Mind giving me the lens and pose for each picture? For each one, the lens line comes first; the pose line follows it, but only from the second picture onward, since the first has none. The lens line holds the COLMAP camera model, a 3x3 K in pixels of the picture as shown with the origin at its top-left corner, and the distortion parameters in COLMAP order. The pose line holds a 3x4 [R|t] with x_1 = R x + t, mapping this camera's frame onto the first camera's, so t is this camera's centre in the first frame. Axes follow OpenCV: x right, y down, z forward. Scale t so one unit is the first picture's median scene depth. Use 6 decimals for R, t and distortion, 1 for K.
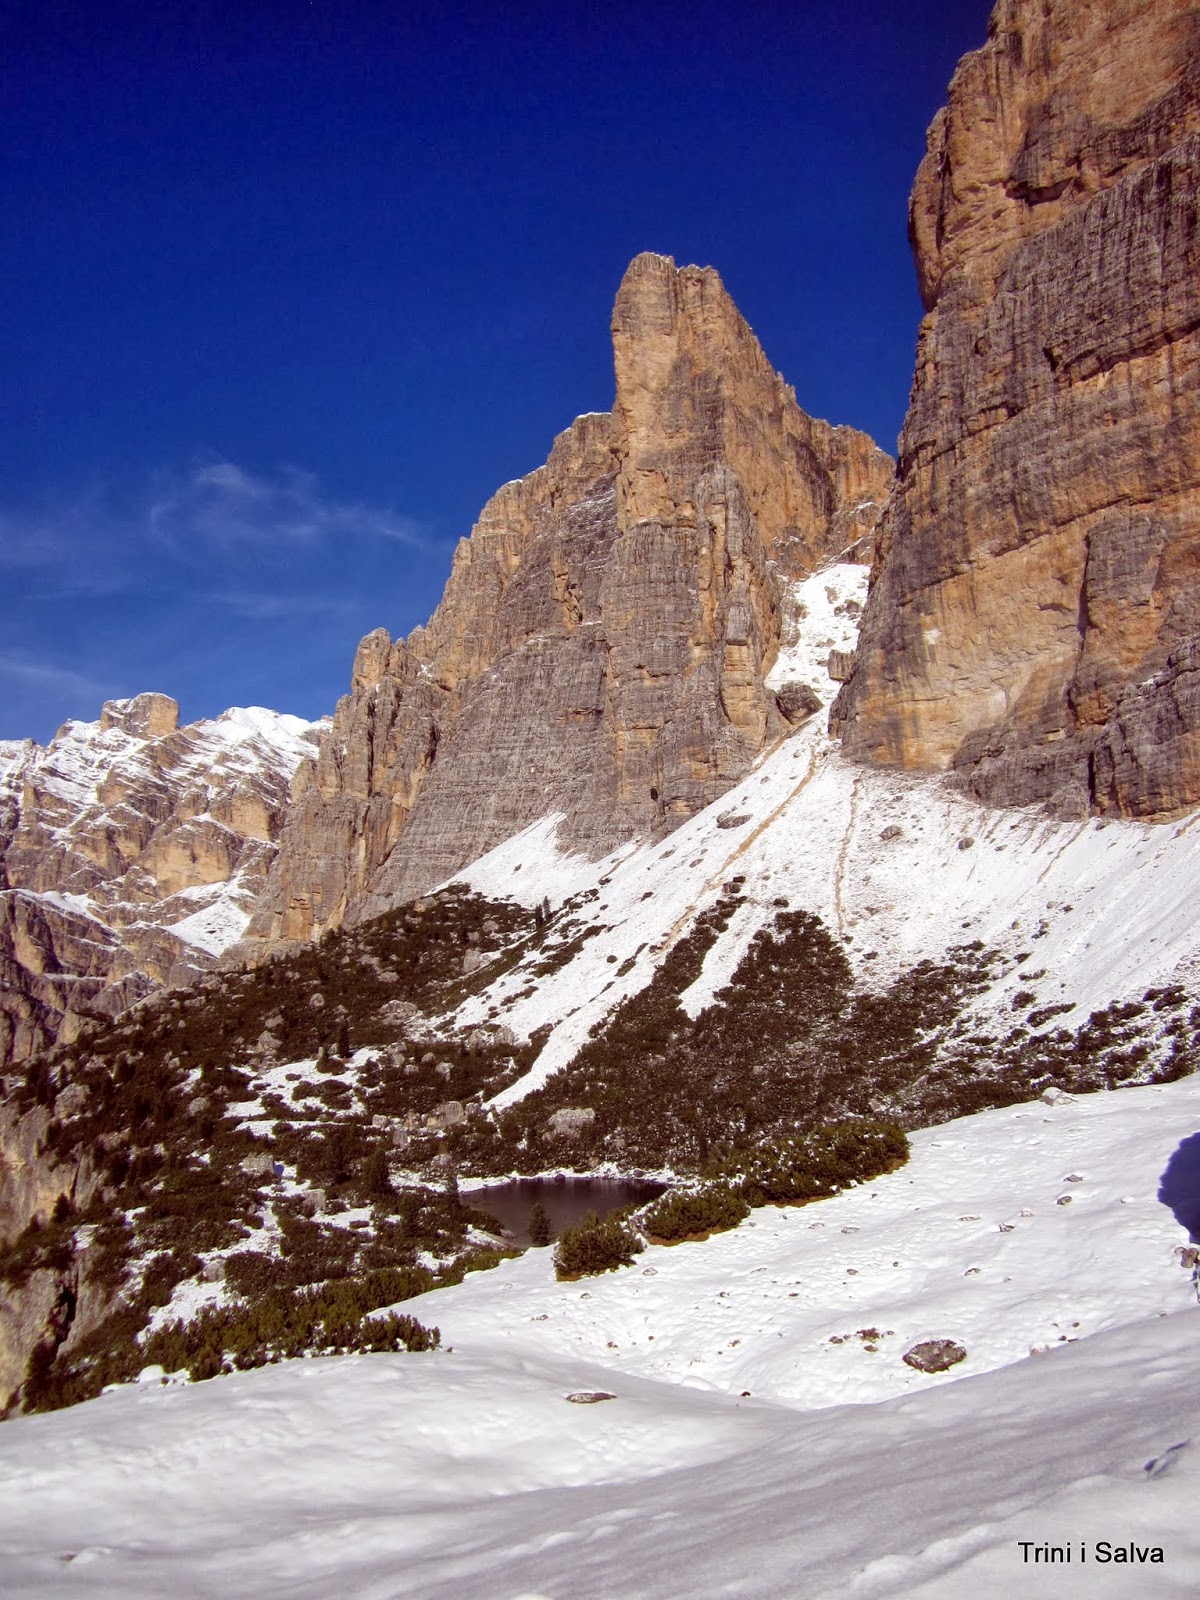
lens RADIAL K [[1310.8, 0, 600.0], [0, 1310.8, 800.0], [0, 0, 1]] dist [-0.049828, 0.001383]
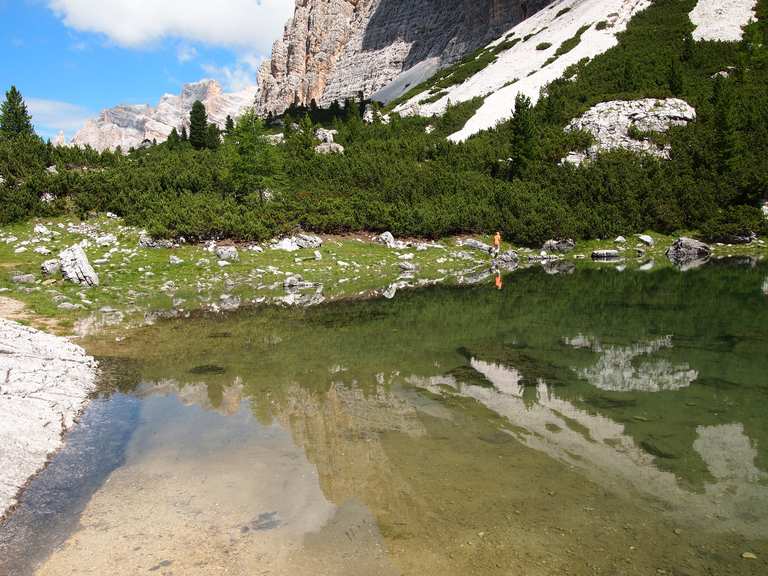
lens RADIAL K [[629.2, 0, 384.0], [0, 629.2, 288.0], [0, 0, 1]] dist [-0.049828, 0.001383]
pose [[0.996703, 0.014768, -0.079782, -0.055006], [0.003099, 0.975650, 0.219313, 0.180118], [0.081078, -0.218837, 0.972387, 0.584852]]
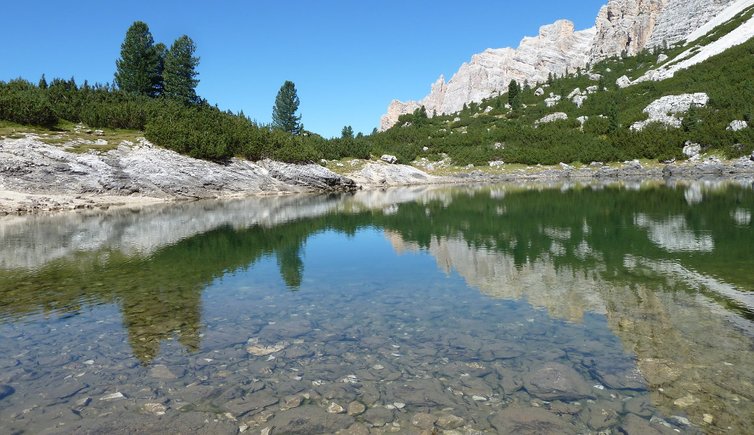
lens RADIAL K [[566.9, 0, 375.9], [0, 566.9, 171.3], [0, 0, 1]] dist [-0.045172, 0.004718]
pose [[0.782653, 0.020658, -0.622116, 0.033387], [0.080838, 0.987612, 0.134492, 0.160320], [0.617187, -0.155551, 0.771287, 0.454533]]
